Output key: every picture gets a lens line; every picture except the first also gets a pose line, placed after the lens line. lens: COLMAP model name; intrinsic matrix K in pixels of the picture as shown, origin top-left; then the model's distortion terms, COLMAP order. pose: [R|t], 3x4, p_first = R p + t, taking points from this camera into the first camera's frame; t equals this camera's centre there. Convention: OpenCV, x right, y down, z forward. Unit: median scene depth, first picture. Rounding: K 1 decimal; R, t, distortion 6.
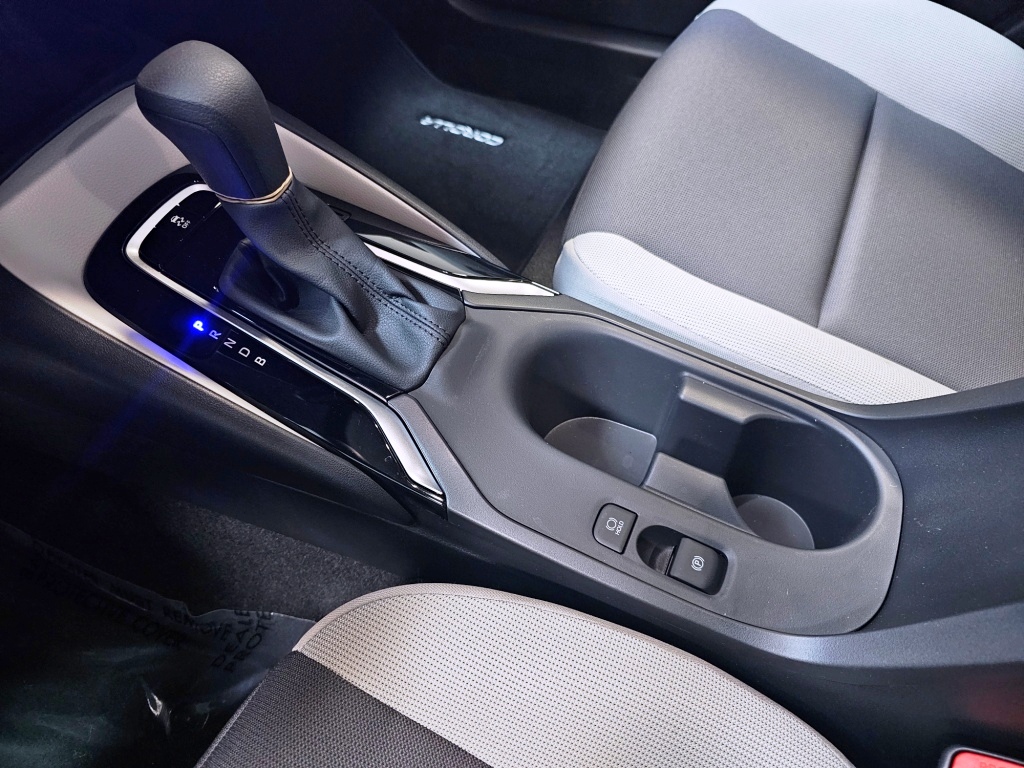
lens RADIAL K [[700.9, 0, 512.0], [0, 700.9, 384.0], [0, 0, 1]] dist [0.007822, -0.000578]
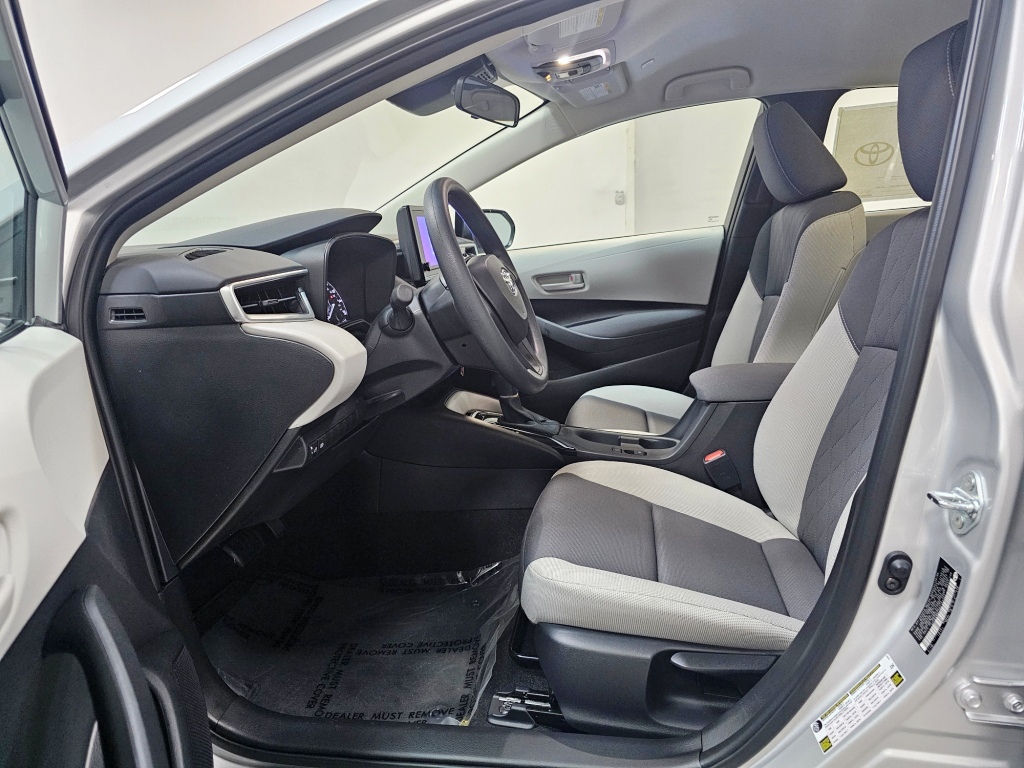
lens RADIAL K [[700.9, 0, 512.0], [0, 700.9, 384.0], [0, 0, 1]] dist [0.007822, -0.000578]
pose [[0.959475, -0.073059, 0.272157, -1.338572], [0.239892, 0.718498, -0.652849, 2.150583], [-0.147847, 0.691681, 0.706908, -1.785546]]
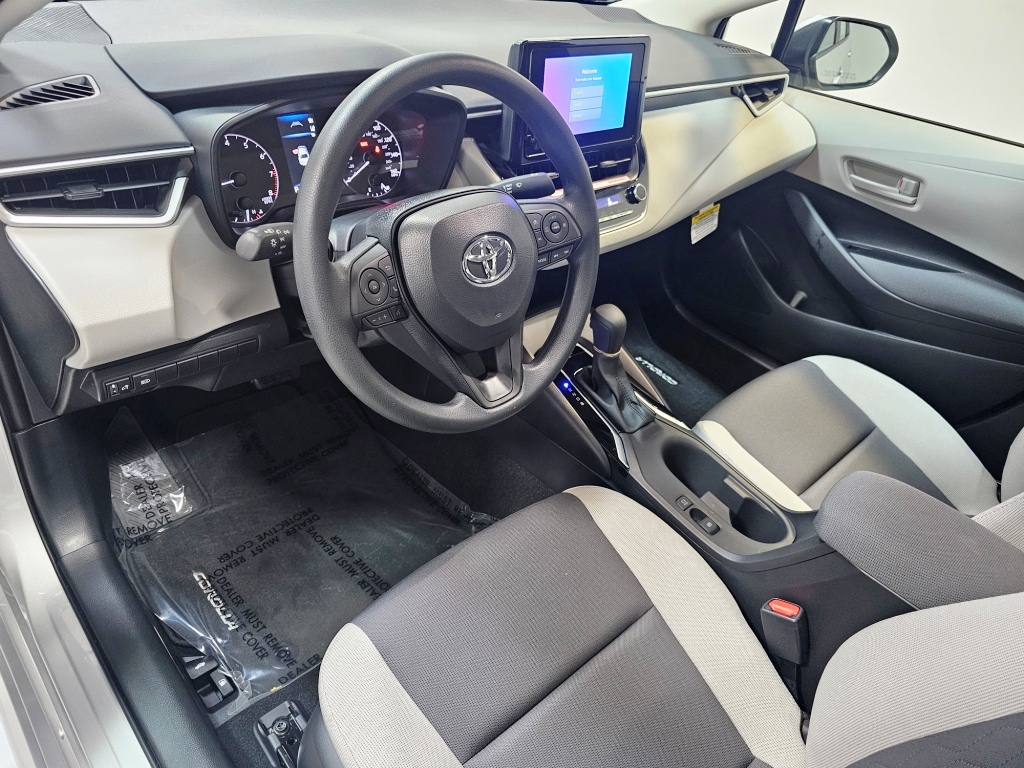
lens RADIAL K [[700.9, 0, 512.0], [0, 700.9, 384.0], [0, 0, 1]] dist [0.007822, -0.000578]
pose [[0.908659, 0.361881, -0.208278, -0.054668], [-0.410615, 0.864942, -0.288568, 0.779089], [0.075721, 0.347732, 0.934531, -1.580550]]
